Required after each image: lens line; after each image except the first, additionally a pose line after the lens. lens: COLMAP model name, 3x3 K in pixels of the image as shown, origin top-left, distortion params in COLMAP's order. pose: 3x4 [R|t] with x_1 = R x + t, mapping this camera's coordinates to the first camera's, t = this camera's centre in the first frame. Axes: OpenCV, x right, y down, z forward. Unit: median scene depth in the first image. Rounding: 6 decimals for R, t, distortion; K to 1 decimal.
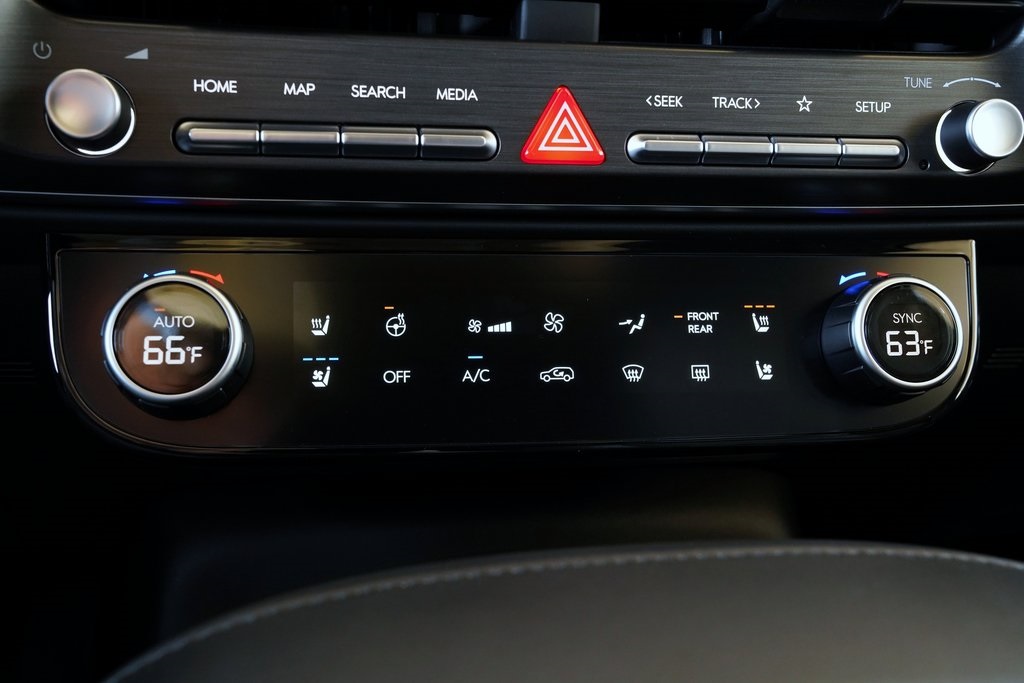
lens RADIAL K [[1111.0, 0, 512.0], [0, 1111.0, 341.5], [0, 0, 1]] dist [0.013927, 0.011727]
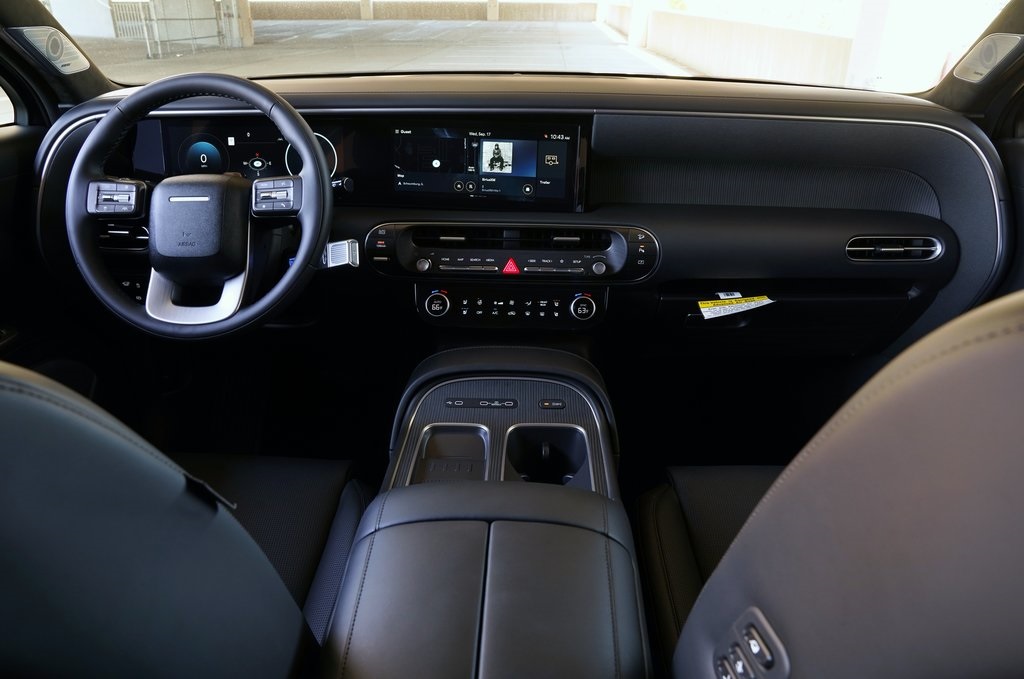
lens RADIAL K [[706.7, 0, 510.7], [0, 706.7, 335.2], [0, 0, 1]] dist [-0.135471, 0.097080]
pose [[0.976961, 0.056781, -0.205727, 0.704592], [-0.028852, 0.990248, 0.136296, -0.309161], [0.211460, -0.127221, 0.969072, -2.108721]]
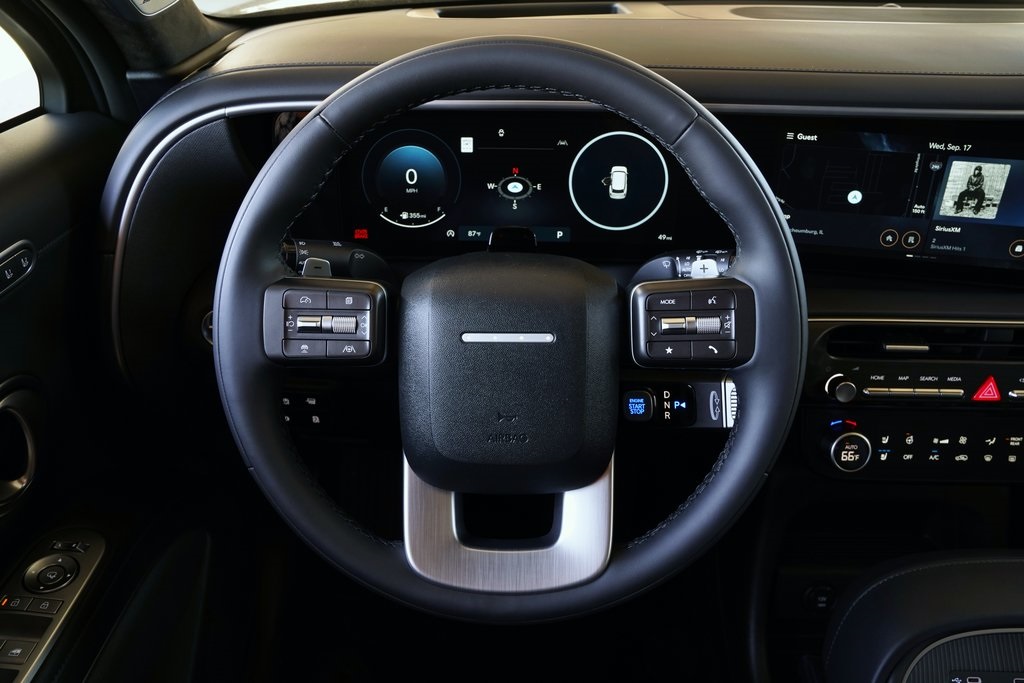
lens RADIAL K [[753.4, 0, 510.3], [0, 753.4, 343.0], [0, 0, 1]] dist [-0.113009, 0.096970]
pose [[0.979640, 0.080425, -0.183946, -0.809637], [-0.027229, 0.961013, 0.275161, -0.773482], [0.198905, -0.264550, 0.943637, -0.989267]]
